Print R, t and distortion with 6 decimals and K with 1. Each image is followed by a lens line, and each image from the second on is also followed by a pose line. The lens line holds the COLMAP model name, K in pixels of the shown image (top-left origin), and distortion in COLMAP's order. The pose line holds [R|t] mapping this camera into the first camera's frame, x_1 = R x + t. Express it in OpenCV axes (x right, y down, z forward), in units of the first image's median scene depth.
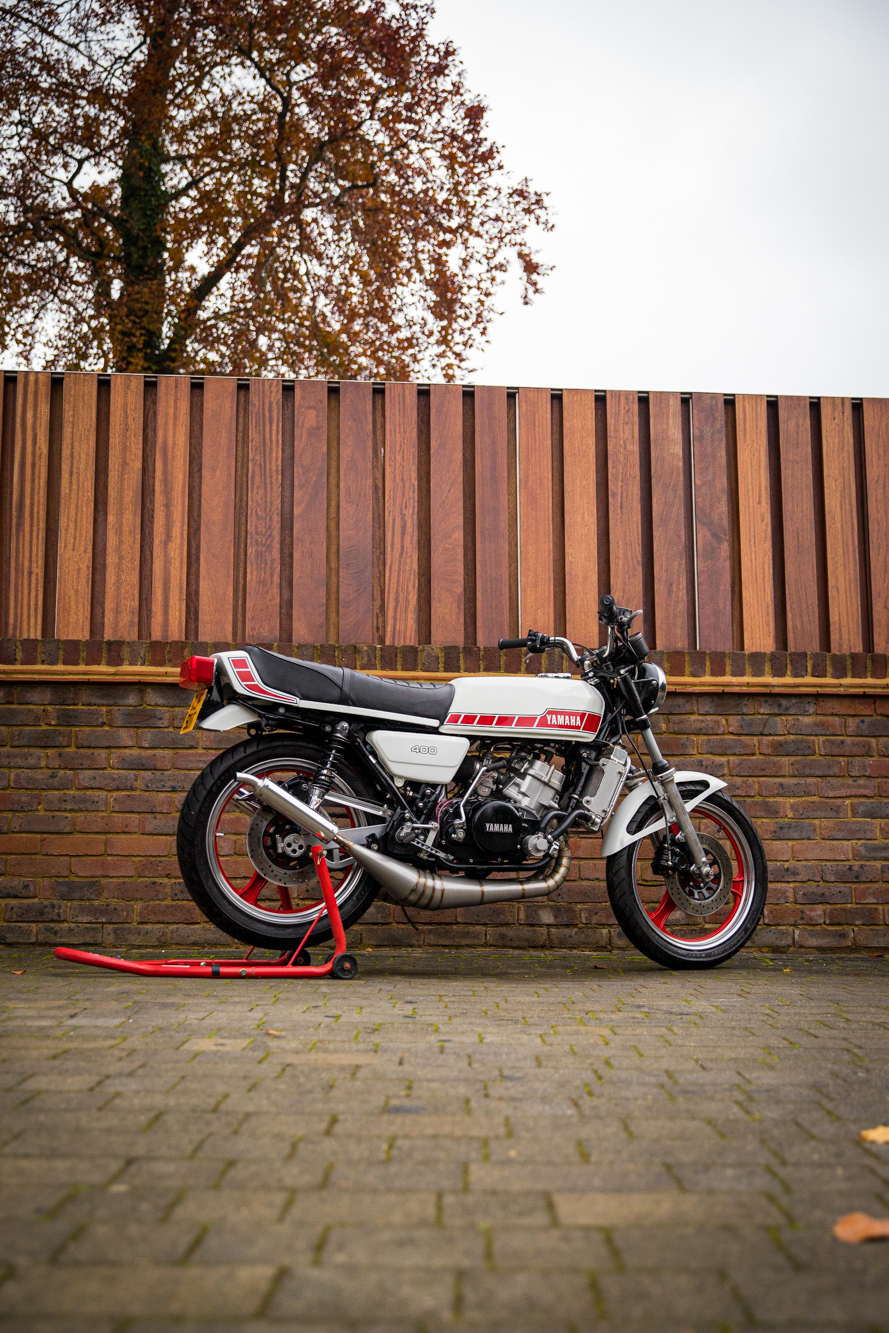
lens RADIAL K [[1599.2, 0, 446.8], [0, 1599.2, 776.7], [0, 0, 1]] dist [0.002361, 0.045084]
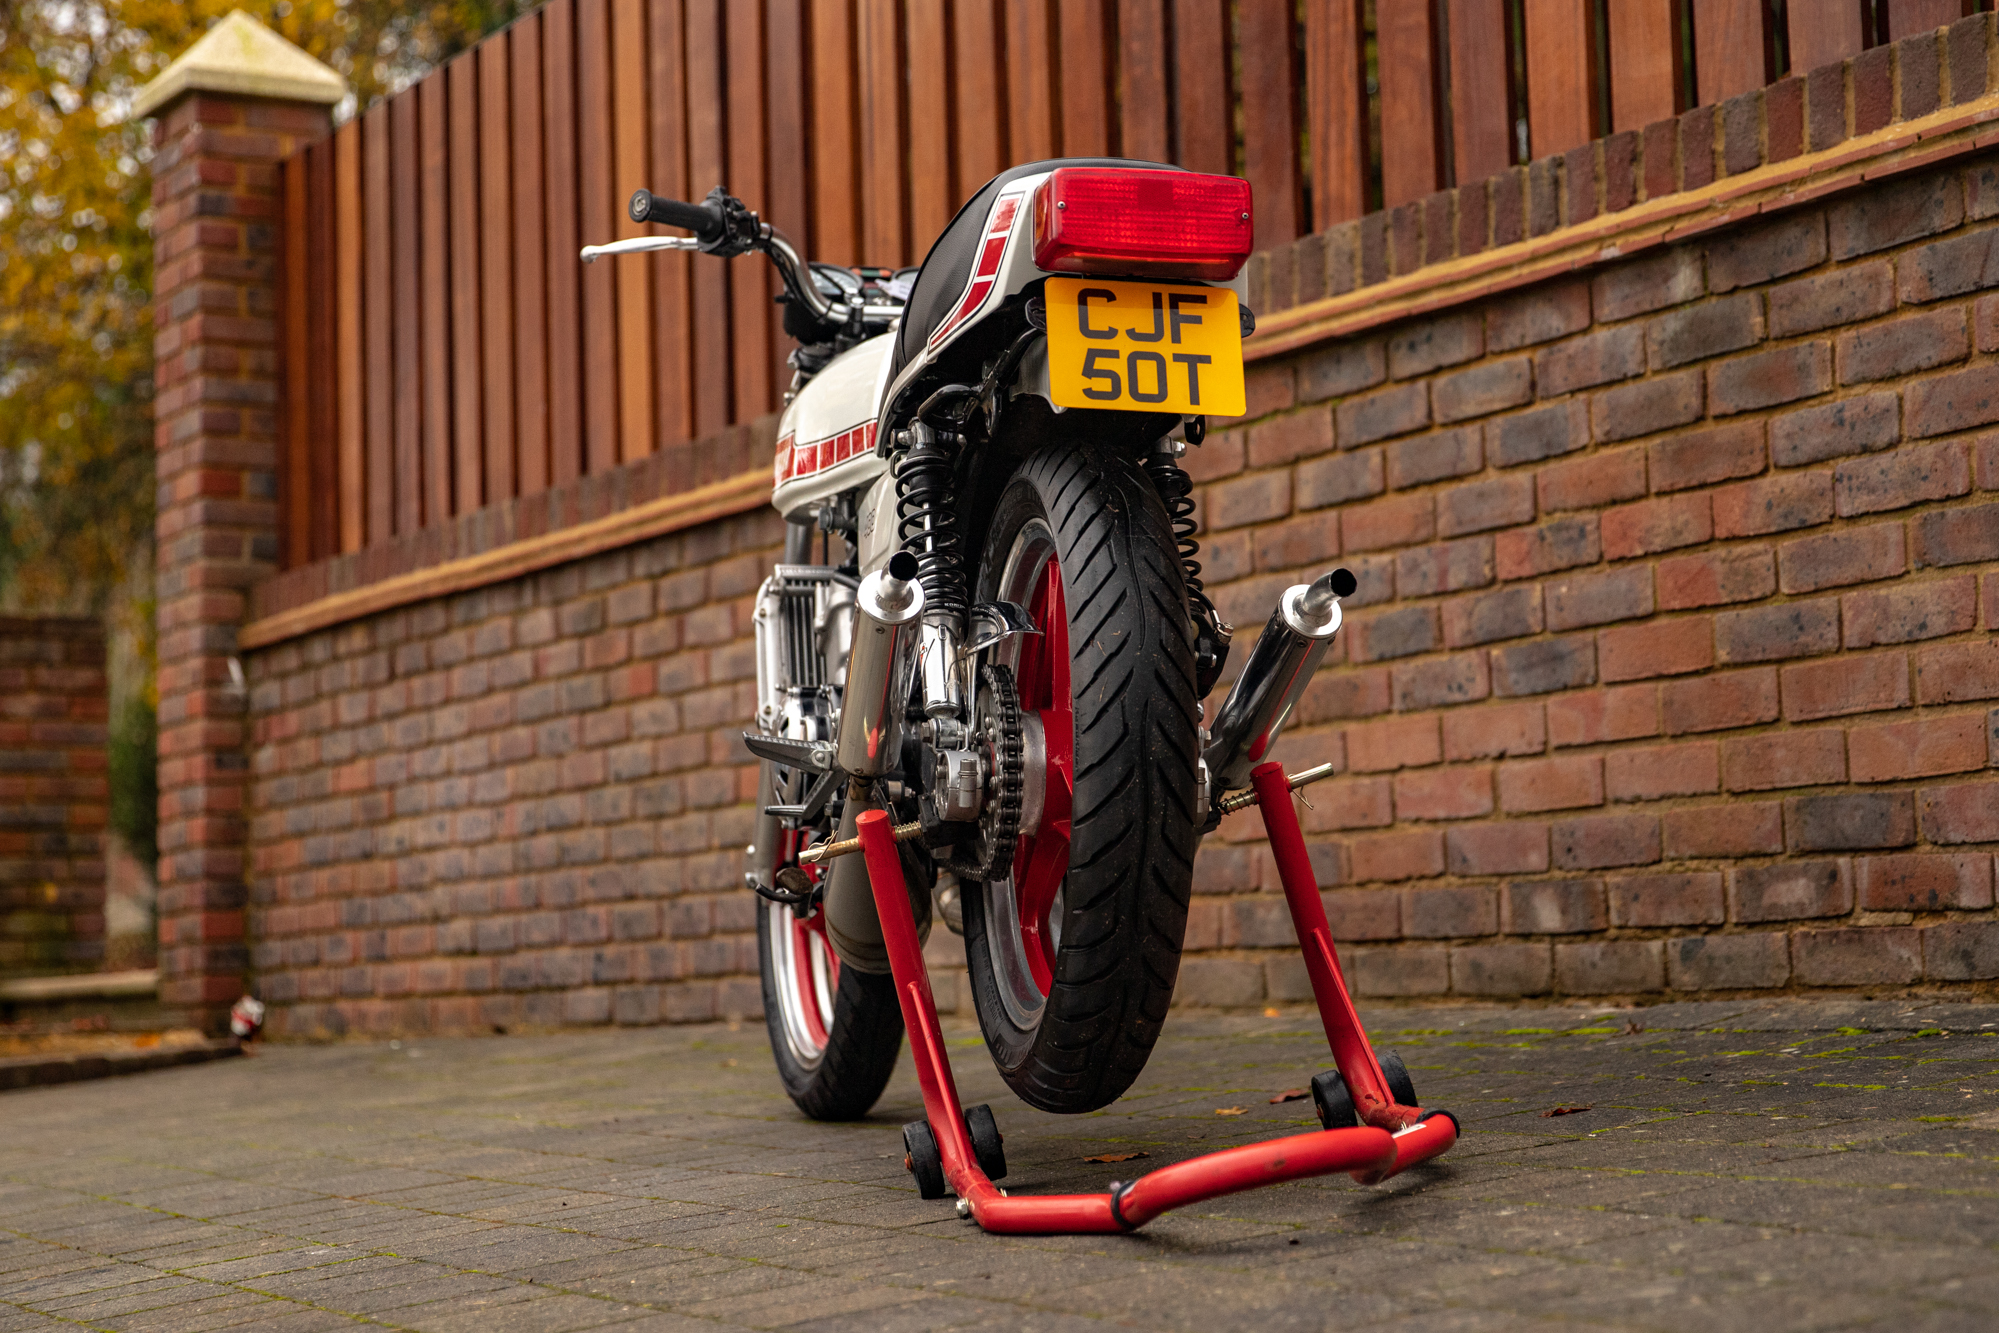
lens RADIAL K [[3880.3, 0, 1009.6], [0, 3880.3, 655.9], [0, 0, 1]] dist [0.115047, 0.168680]
pose [[0.431794, -0.095749, -0.896876, 0.813810], [0.171048, 0.984999, -0.022807, 0.029309], [0.885605, -0.143561, 0.441694, 0.510124]]
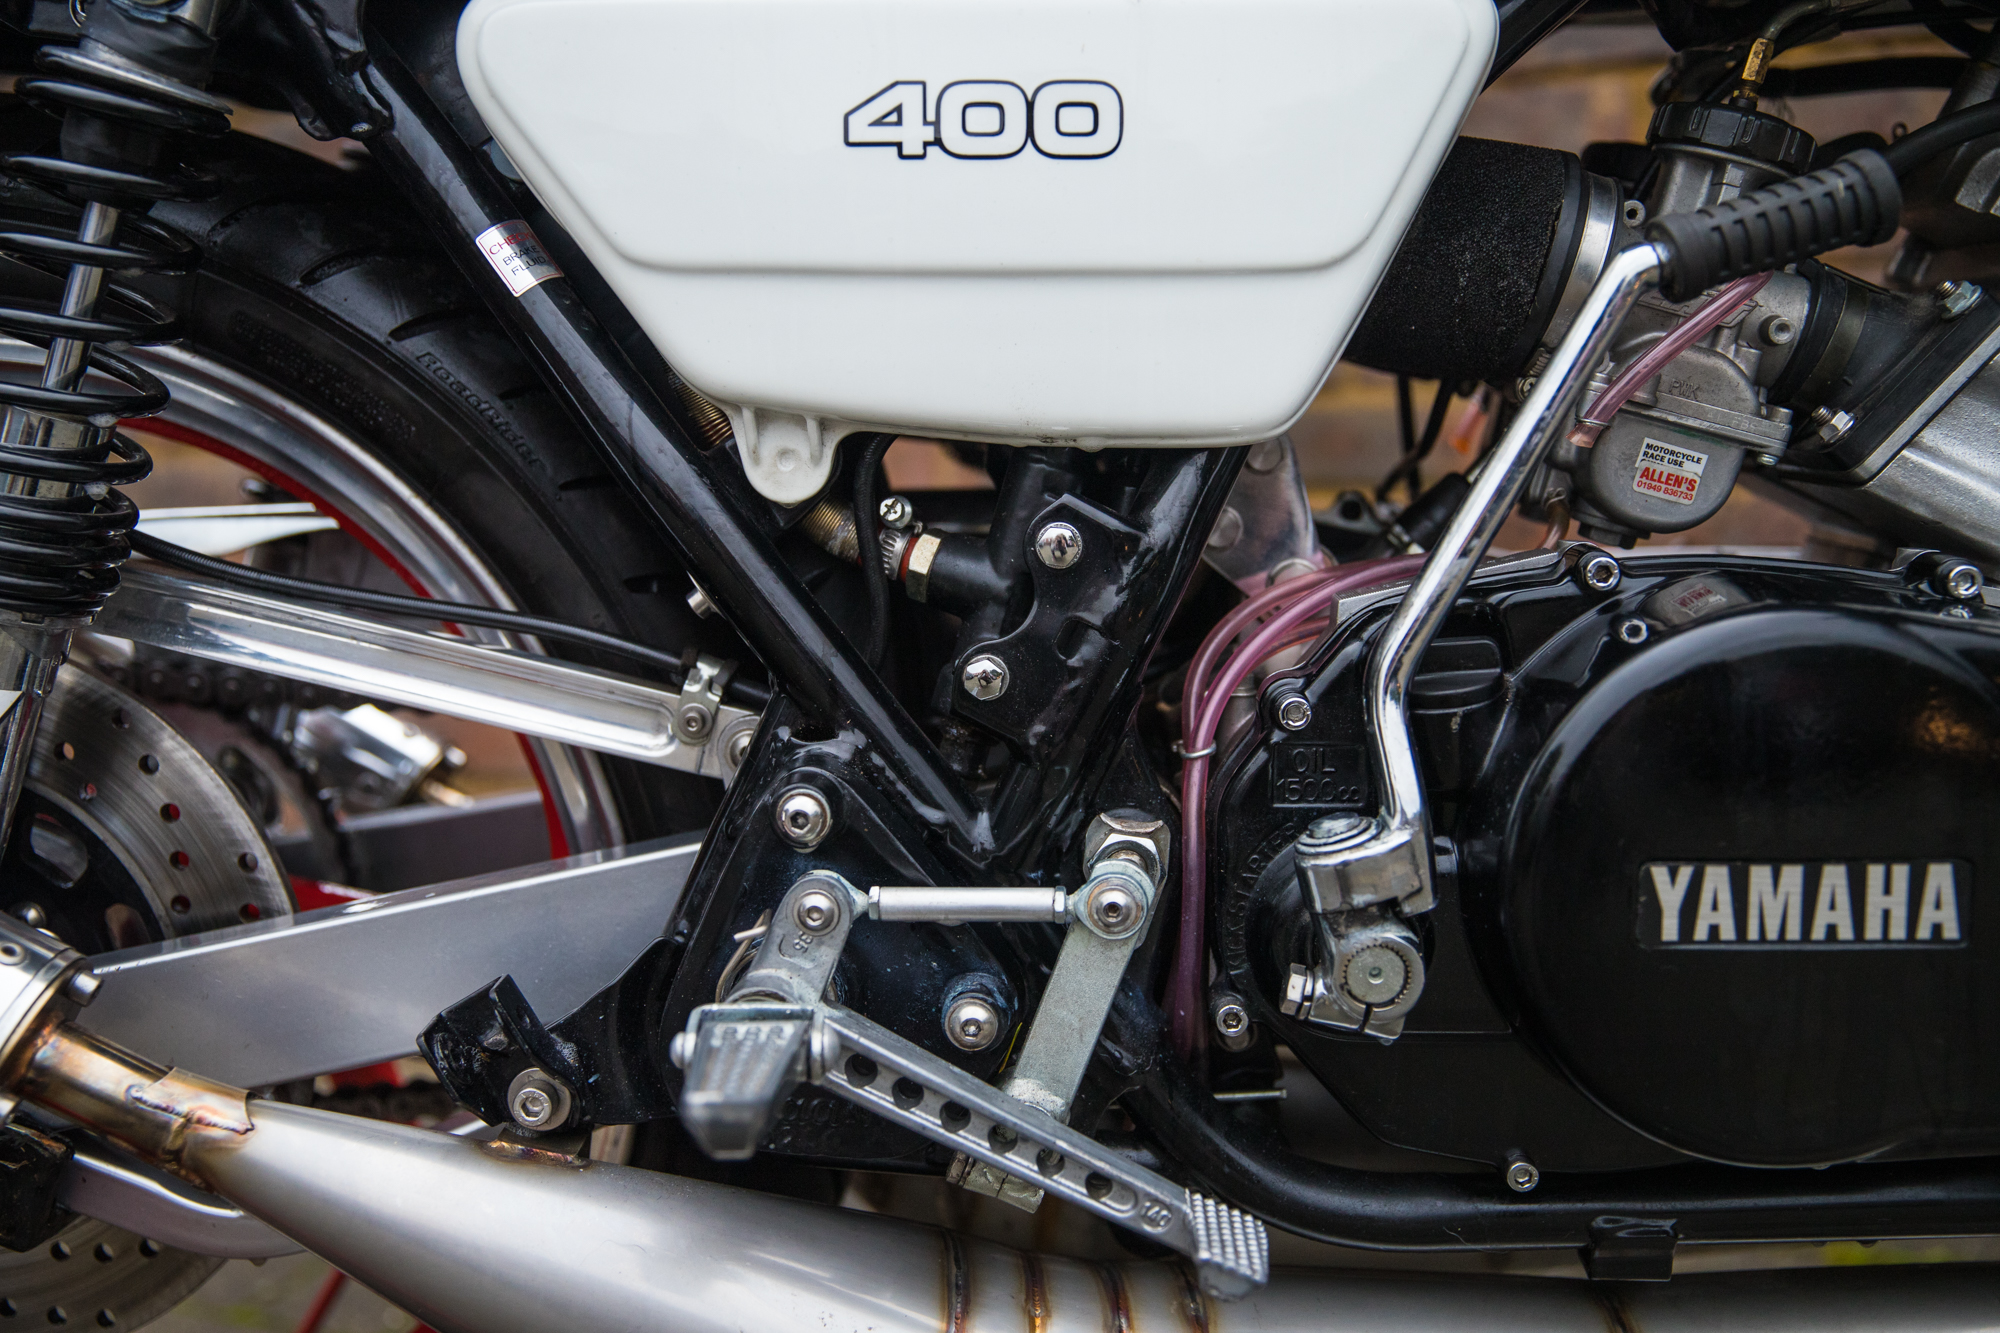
lens RADIAL K [[2039.4, 0, 996.2], [0, 2039.4, 670.0], [0, 0, 1]] dist [-0.016012, 0.023089]
pose [[0.922847, -0.002508, -0.385157, 0.029186], [0.077508, 0.980732, 0.179325, -0.005060], [0.377287, -0.195342, 0.905260, 0.734733]]
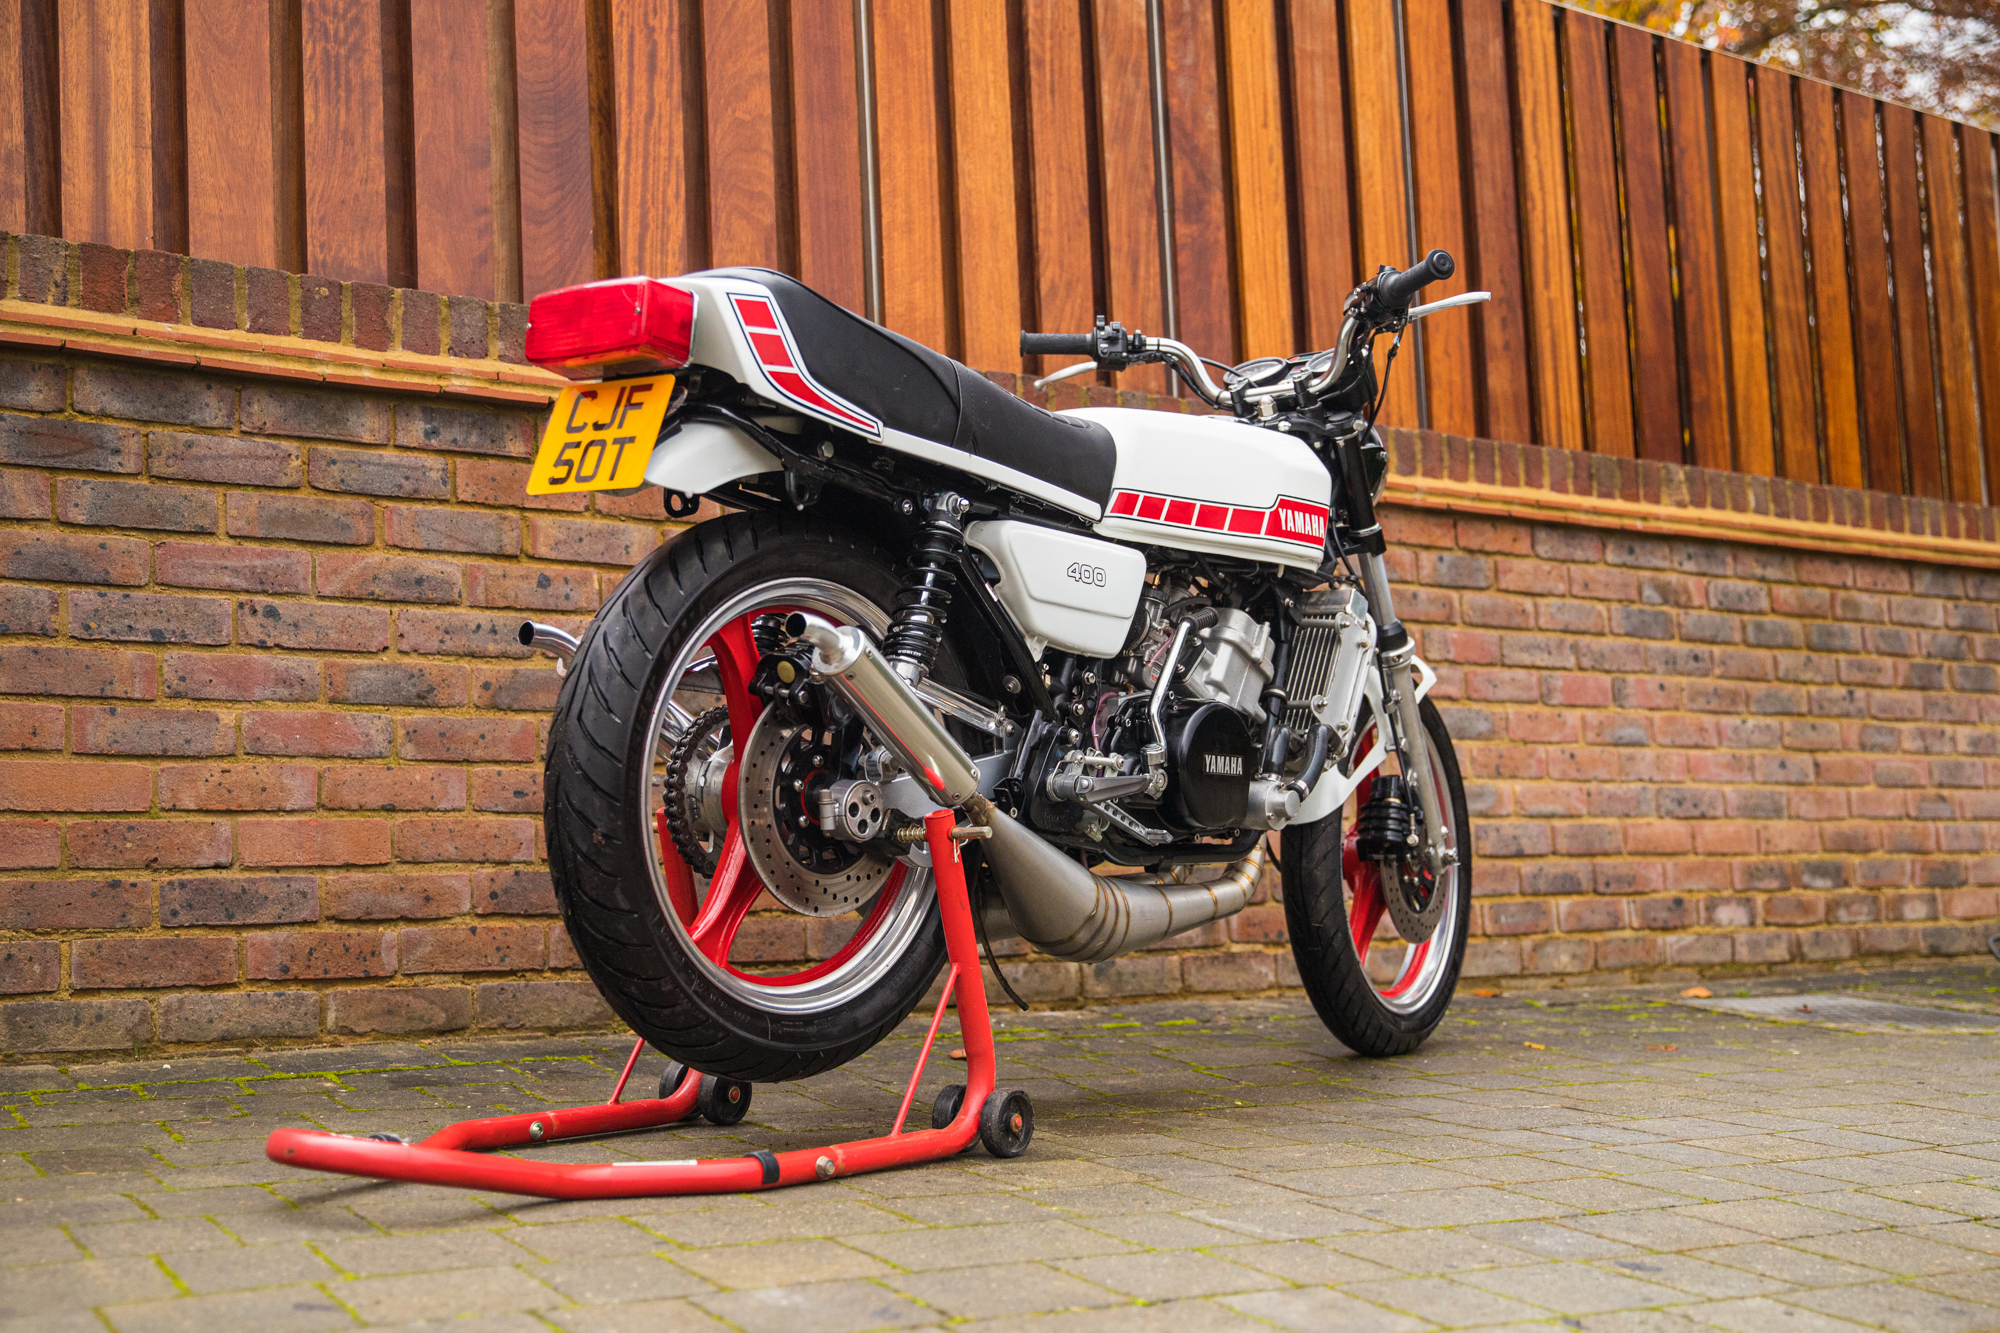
lens RADIAL K [[2352.4, 0, 996.1], [0, 2352.4, 730.4], [0, 0, 1]] dist [0.011820, 0.097603]
pose [[0.858720, 0.017444, 0.512148, -0.287056], [-0.038941, 0.998752, 0.031276, 0.004368], [-0.510963, -0.046801, 0.858328, 0.409456]]
